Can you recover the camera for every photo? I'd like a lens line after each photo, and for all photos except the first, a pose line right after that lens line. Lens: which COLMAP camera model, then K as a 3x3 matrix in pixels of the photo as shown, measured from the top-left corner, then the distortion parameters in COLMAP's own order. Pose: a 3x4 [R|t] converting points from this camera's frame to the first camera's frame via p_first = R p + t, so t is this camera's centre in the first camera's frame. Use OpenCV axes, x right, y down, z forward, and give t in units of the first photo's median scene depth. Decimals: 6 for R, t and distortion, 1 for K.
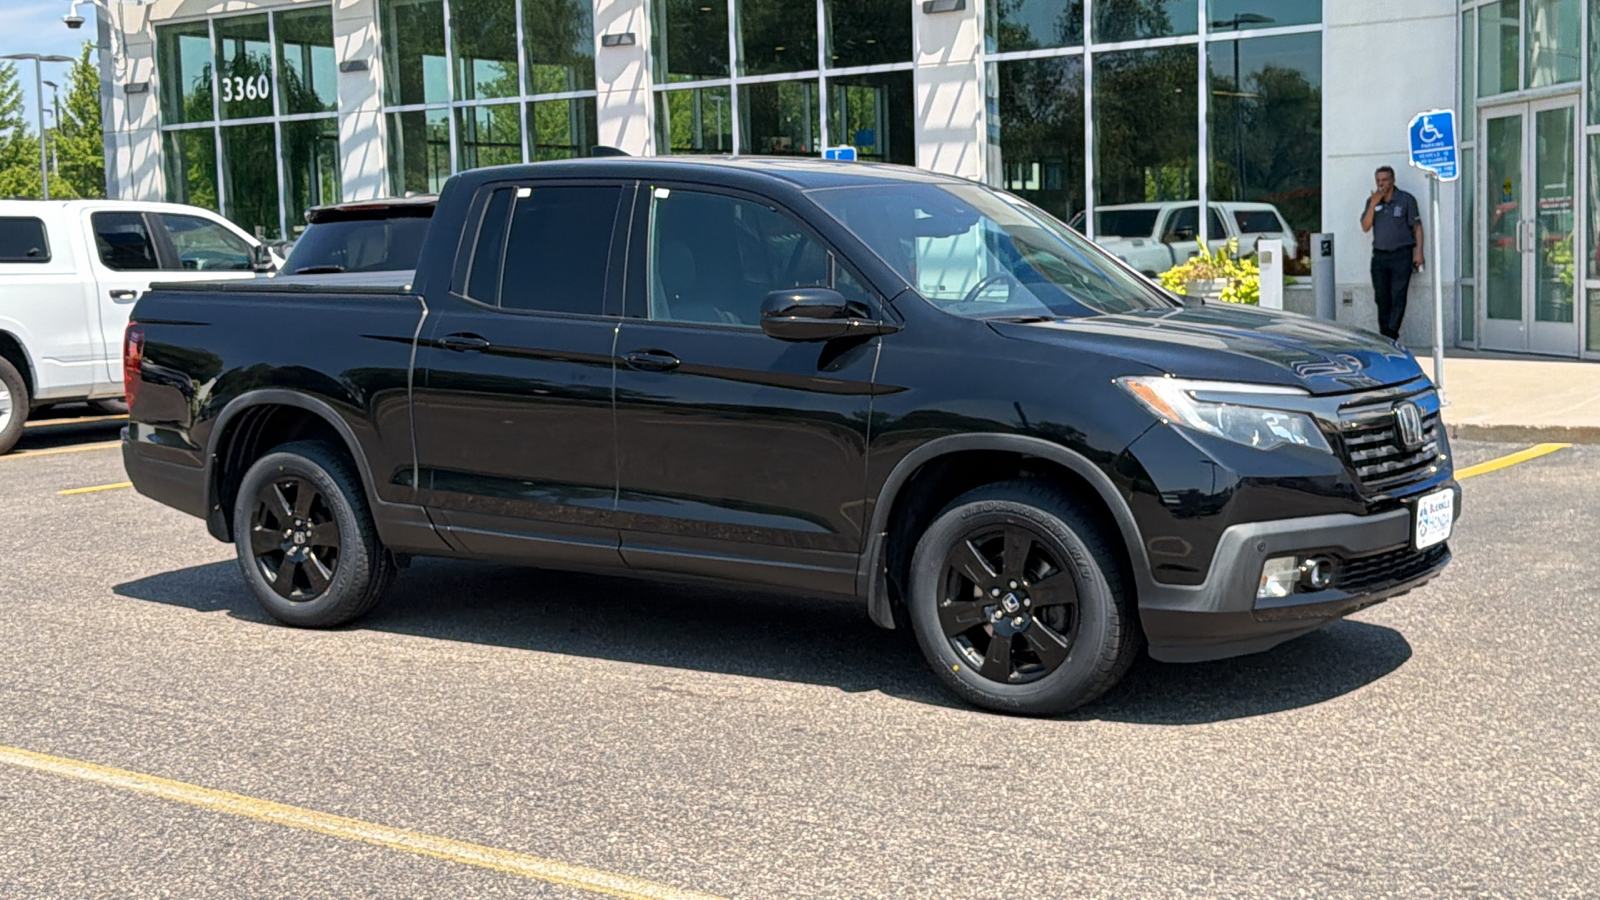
lens RADIAL K [[2176.4, 0, 778.9], [0, 2176.4, 451.5], [0, 0, 1]] dist [0.186323, -0.405670]
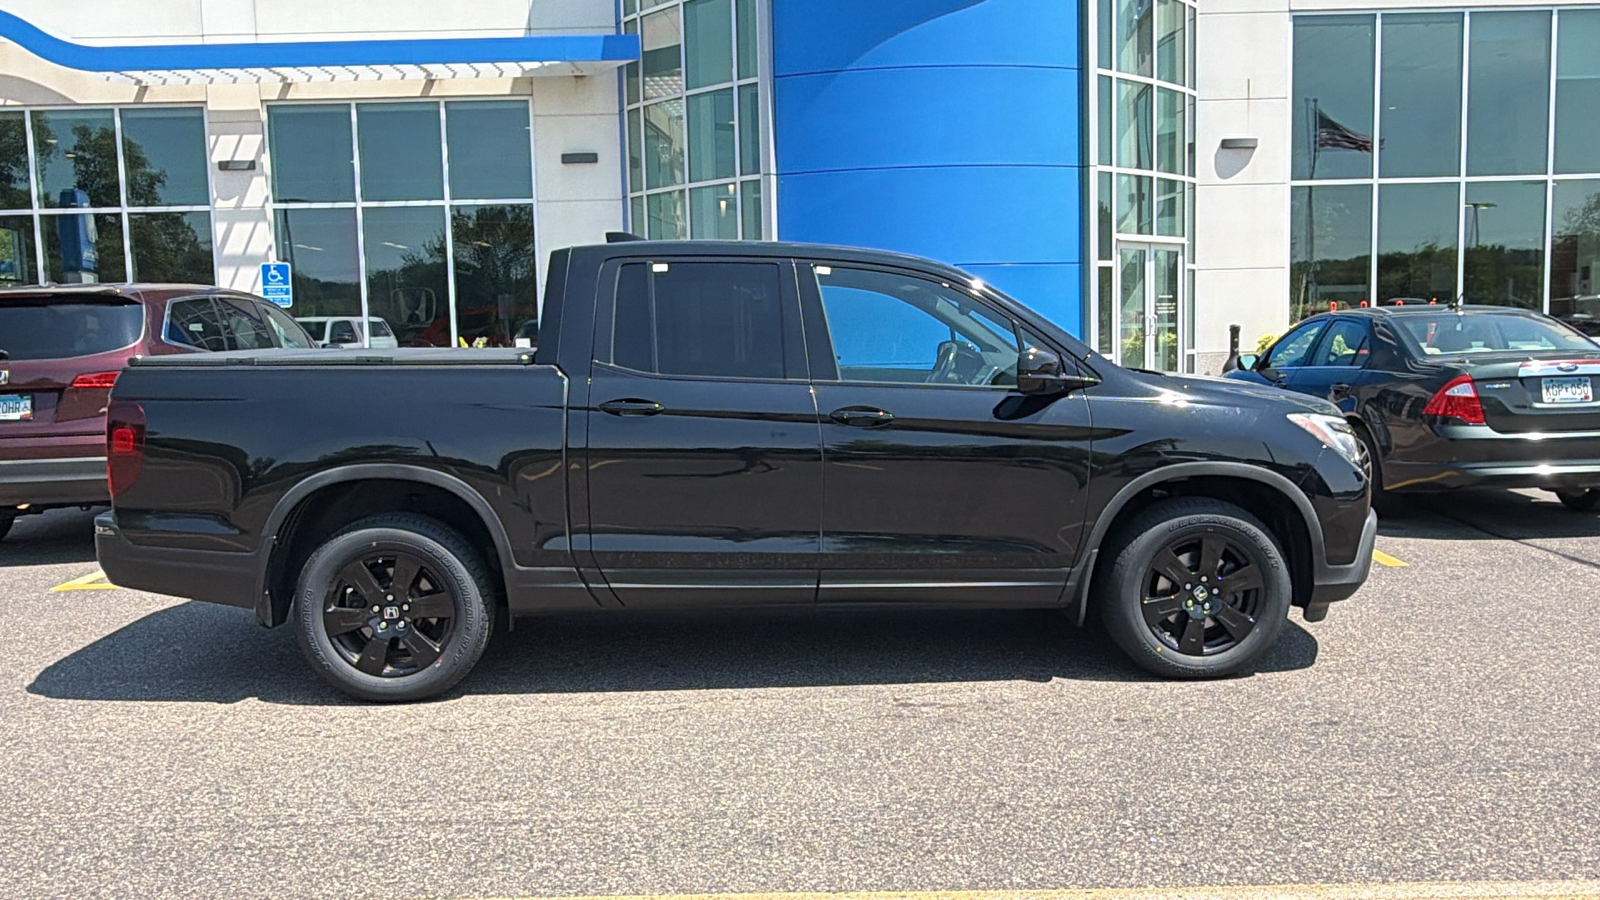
lens RADIAL K [[1317.5, 0, 804.9], [0, 1317.5, 455.8], [0, 0, 1]] dist [0.003904, -0.008681]
pose [[0.785323, -0.050281, 0.617041, -0.519098], [0.059698, 0.998202, 0.005361, -0.027796], [-0.616201, 0.032626, 0.786913, 0.496463]]
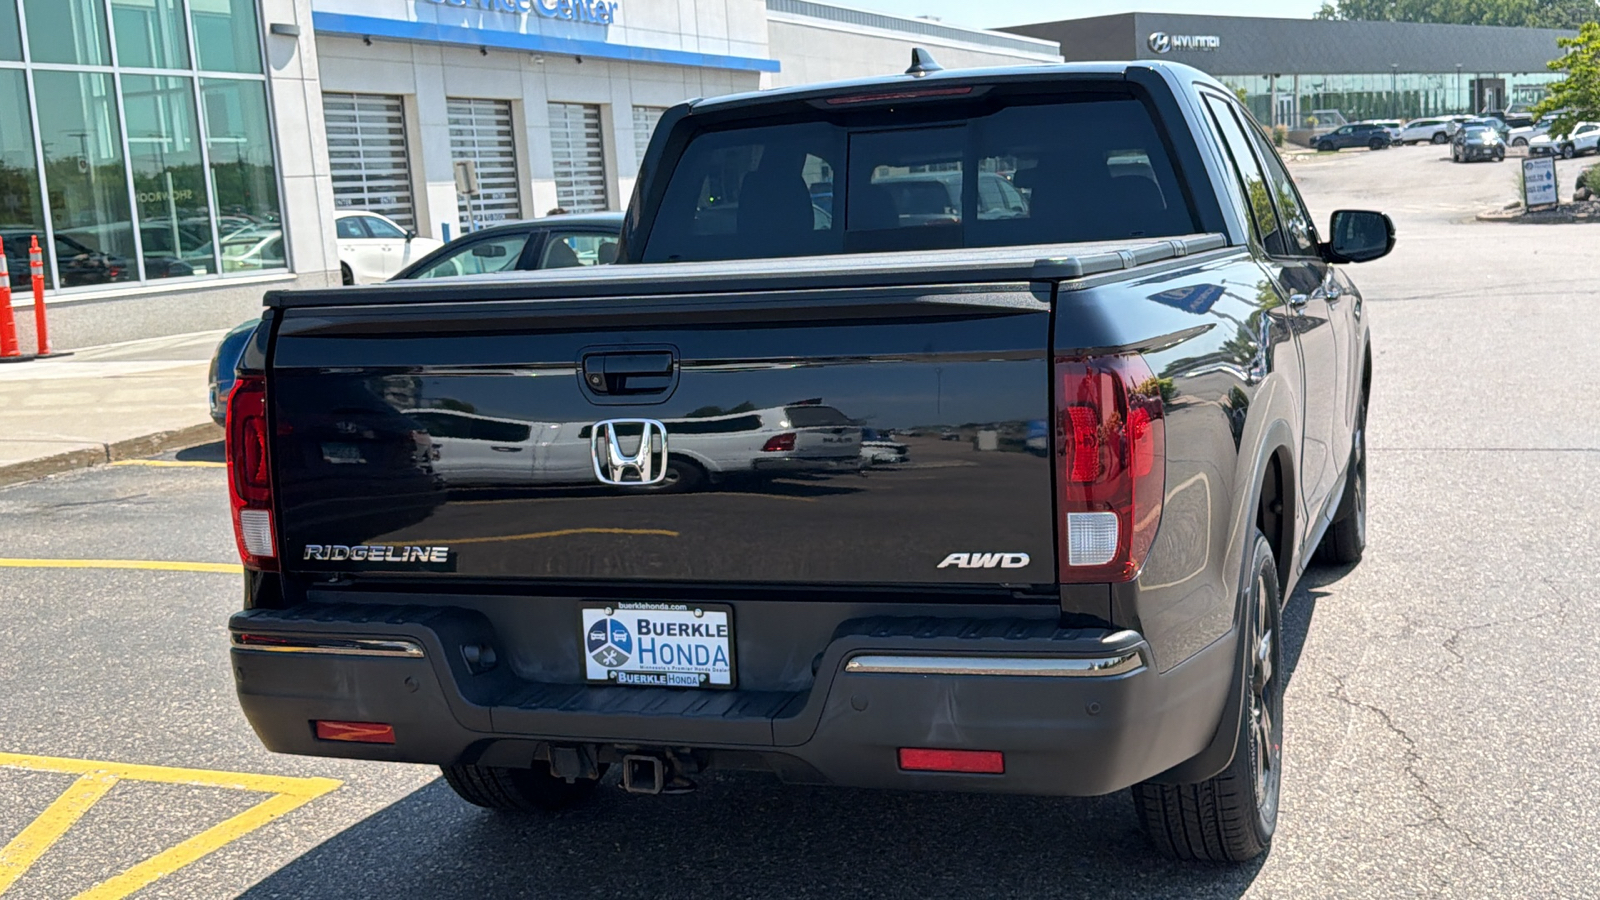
lens RADIAL K [[1819.7, 0, 837.7], [0, 1819.7, 452.5], [0, 0, 1]] dist [0.192067, -0.460521]
pose [[-0.277256, -0.088710, 0.956692, -0.757043], [0.163902, 0.976766, 0.138071, -0.121697], [-0.946713, 0.195085, -0.256275, 1.442739]]
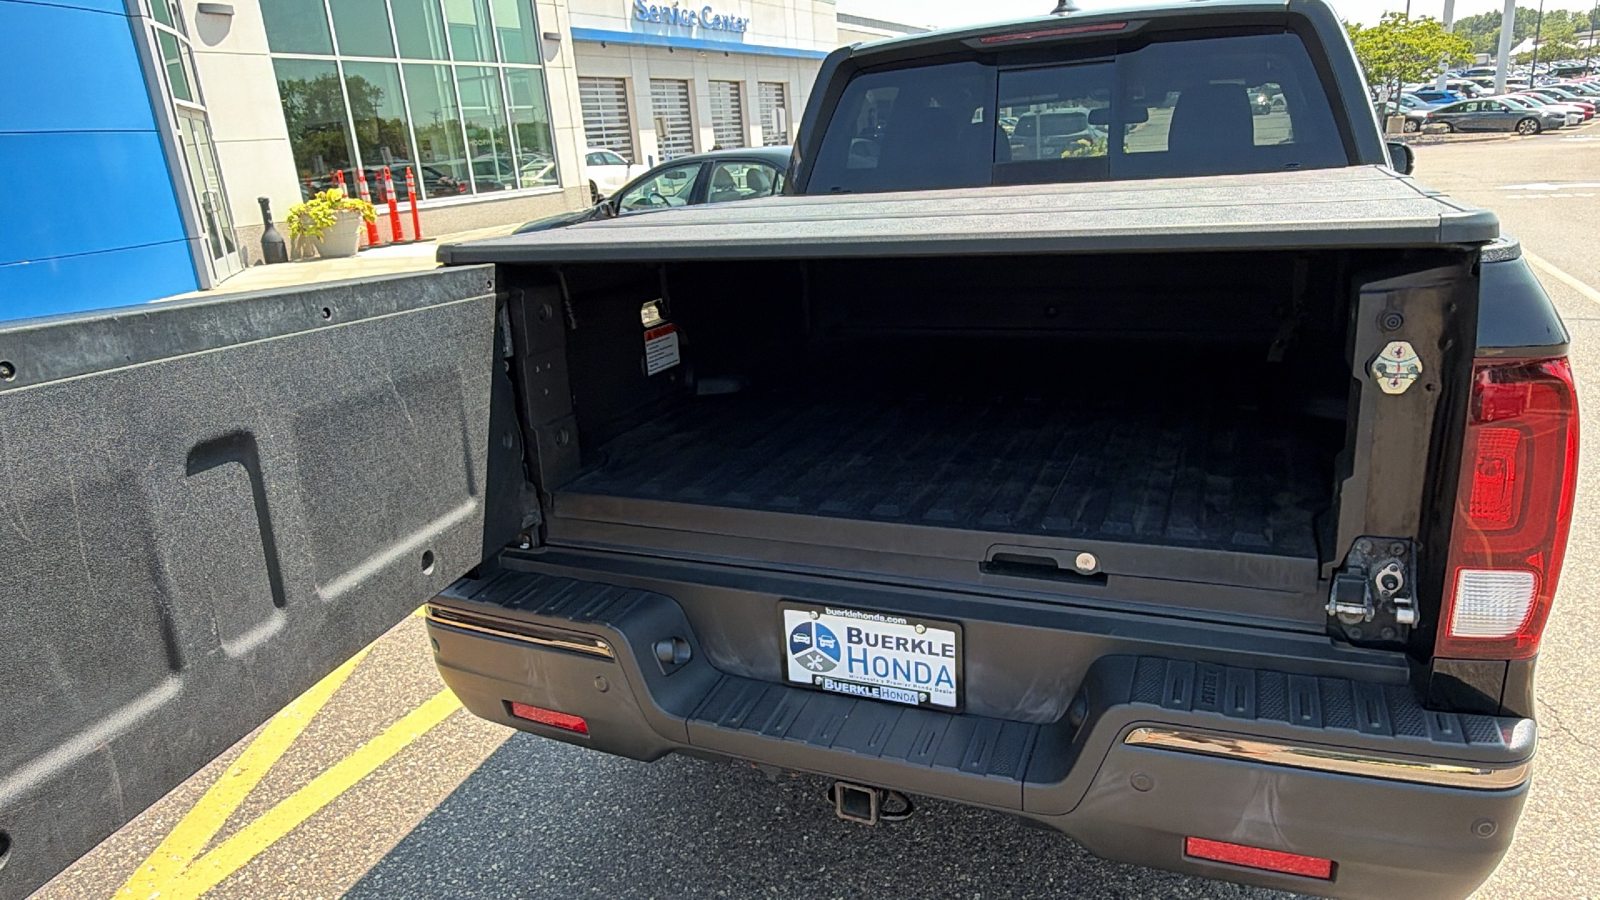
lens RADIAL K [[1001.1, 0, 800.0], [0, 1001.1, 450.0], [0, 0, 1]] dist [-0.000118, -0.001013]
pose [[-0.211408, -0.246502, 0.945803, -0.502675], [0.173420, 0.942861, 0.284499, -0.127683], [-0.961890, 0.224167, -0.156579, 1.416667]]
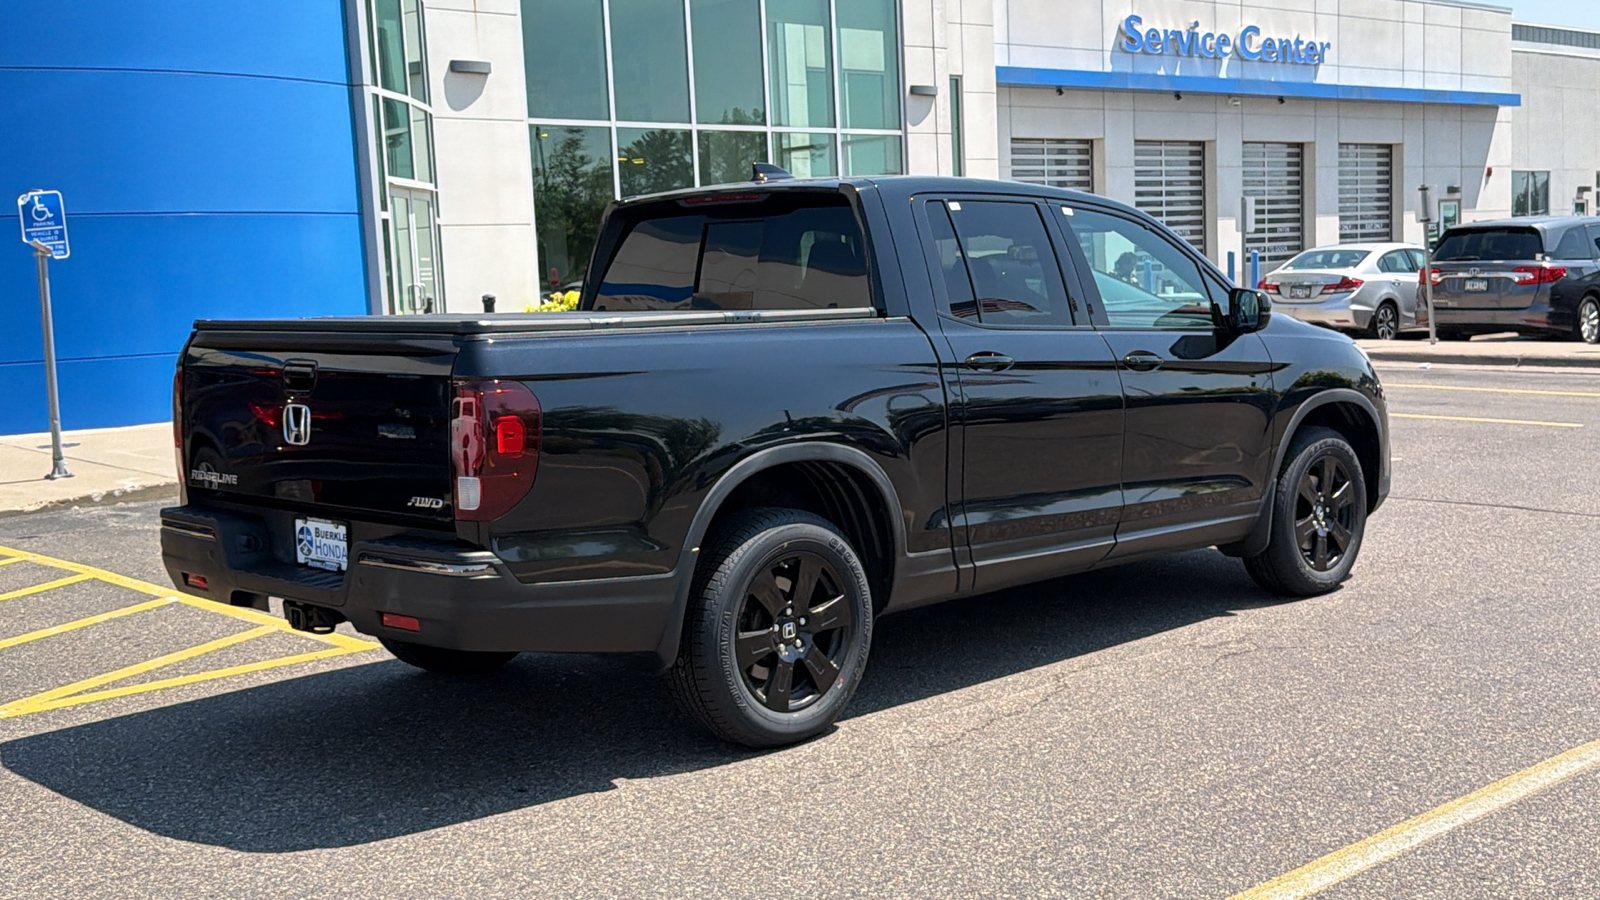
lens RADIAL K [[1819.7, 0, 837.7], [0, 1819.7, 452.5], [0, 0, 1]] dist [0.192067, -0.460521]
pose [[0.156625, -0.078017, 0.984572, -1.025486], [0.129947, 0.989837, 0.057762, -0.071666], [-0.979072, 0.118895, 0.165171, 1.034398]]
